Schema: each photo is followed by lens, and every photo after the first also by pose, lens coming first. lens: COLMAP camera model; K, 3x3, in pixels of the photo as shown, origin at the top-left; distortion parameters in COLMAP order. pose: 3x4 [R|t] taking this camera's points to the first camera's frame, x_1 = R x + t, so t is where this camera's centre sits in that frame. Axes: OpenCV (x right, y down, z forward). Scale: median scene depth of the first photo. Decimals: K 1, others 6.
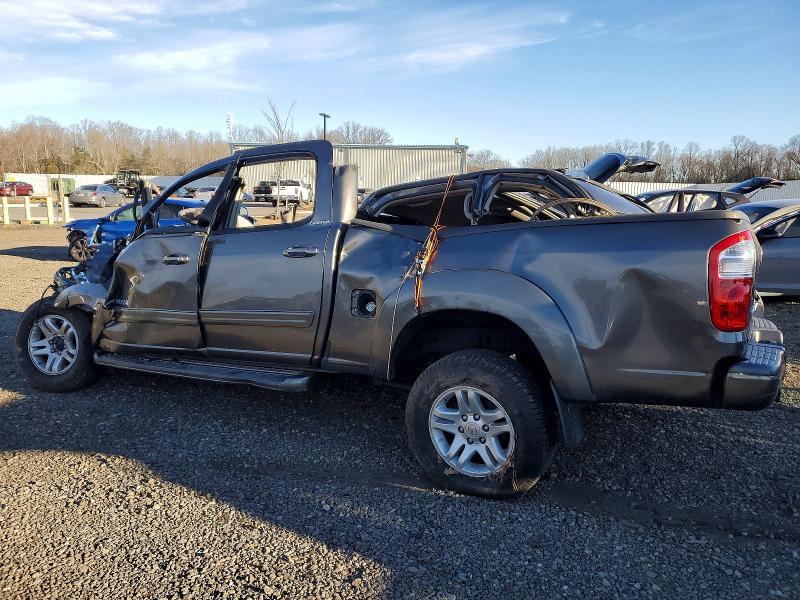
lens RADIAL K [[609.6, 0, 400.0], [0, 609.6, 300.0], [0, 0, 1]] dist [0.013174, -0.002961]
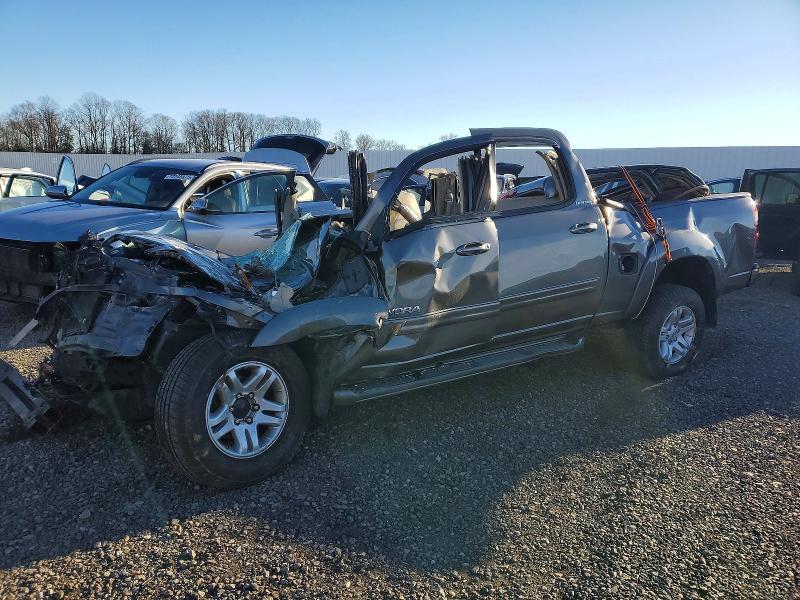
lens RADIAL K [[609.6, 0, 400.0], [0, 609.6, 300.0], [0, 0, 1]] dist [0.013174, -0.002961]
pose [[0.498033, -0.154429, 0.853297, -1.169572], [0.134891, 0.985833, 0.099685, -0.093245], [-0.856602, 0.065456, 0.511809, 0.616540]]
